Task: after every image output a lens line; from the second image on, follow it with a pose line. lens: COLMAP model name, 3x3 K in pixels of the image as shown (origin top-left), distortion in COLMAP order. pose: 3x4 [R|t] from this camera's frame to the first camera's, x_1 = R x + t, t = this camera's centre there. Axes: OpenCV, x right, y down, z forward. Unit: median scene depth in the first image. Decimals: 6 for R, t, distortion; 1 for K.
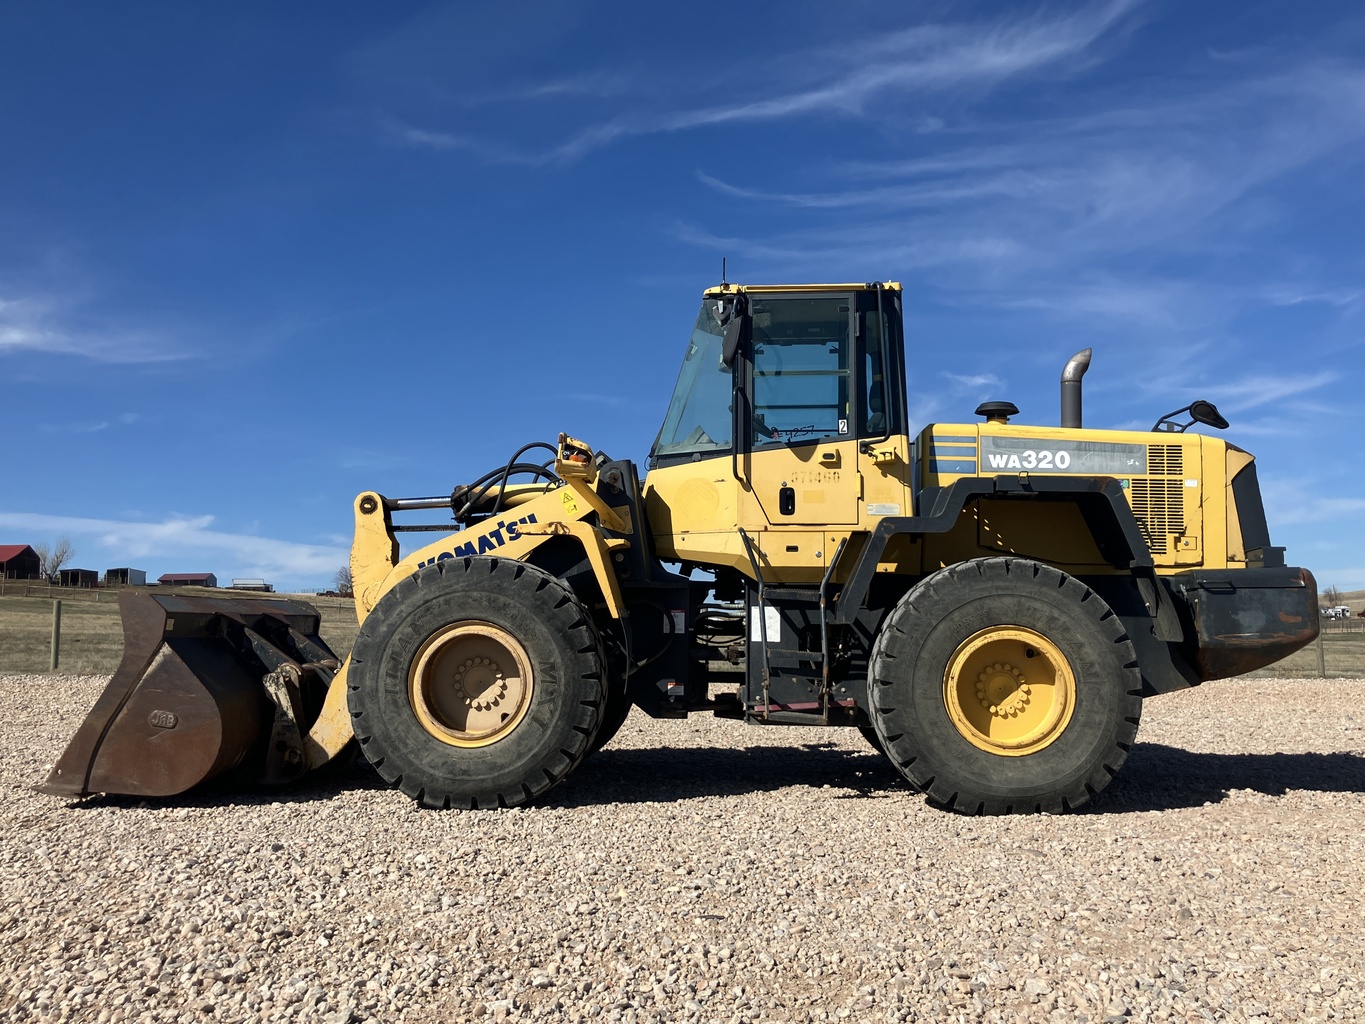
lens RADIAL K [[1210.3, 0, 684.7], [0, 1210.3, 552.4], [0, 0, 1]] dist [0.179801, -0.653018]
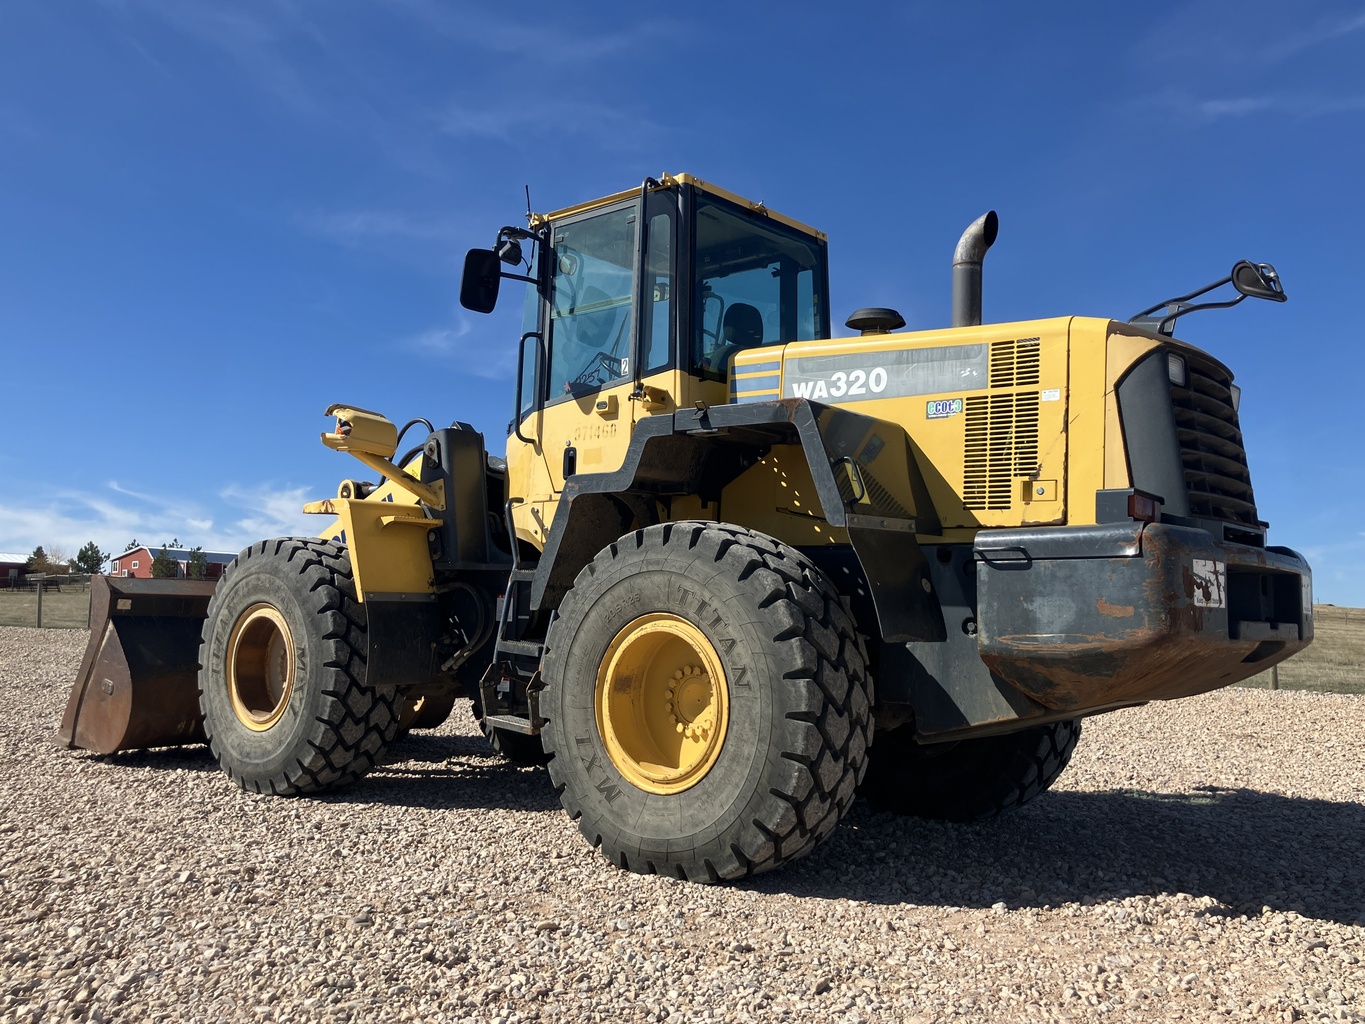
lens RADIAL K [[1239.6, 0, 682.5], [0, 1239.6, 512.0], [0, 0, 1]] dist [0.004958, -0.008502]
pose [[0.779973, -0.039362, -0.624574, 0.728922], [0.014575, 0.998892, -0.044751, 0.032169], [0.625643, 0.025801, 0.779683, 0.424221]]
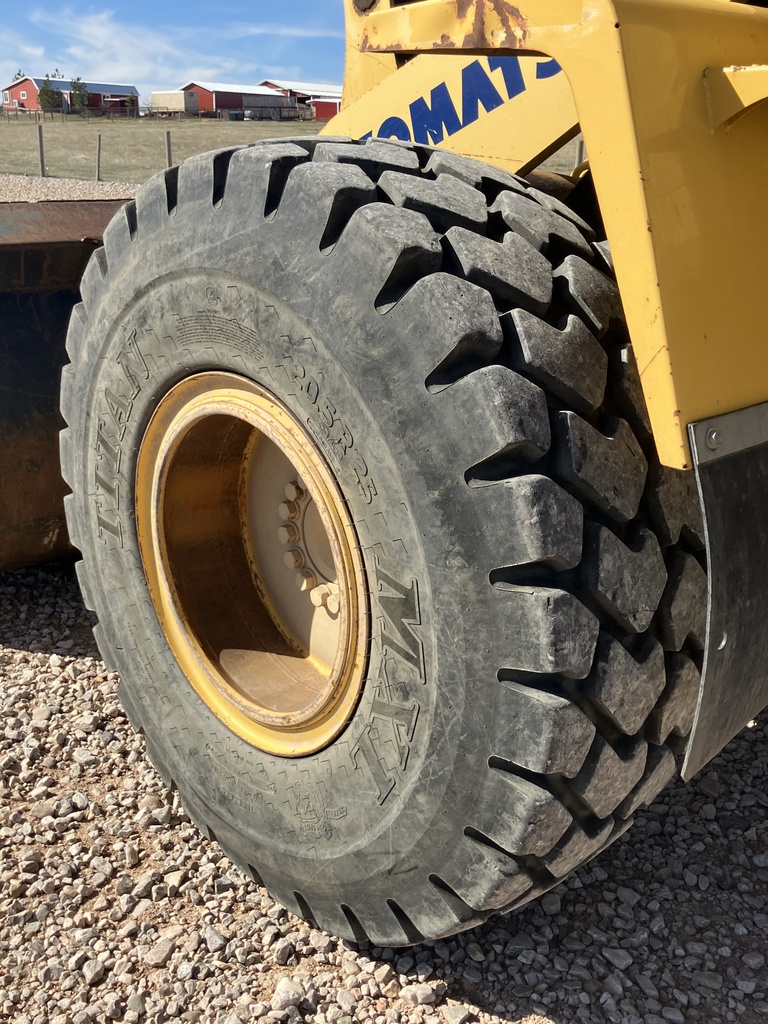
lens RADIAL K [[1048.2, 0, 385.6], [0, 1048.2, 494.7], [0, 0, 1]] dist [0.157989, -0.585590]
pose [[0.705684, 0.241576, -0.666071, 0.032721], [0.018503, 0.933476, 0.358163, -0.008851], [0.708285, -0.265074, 0.654269, 0.849973]]
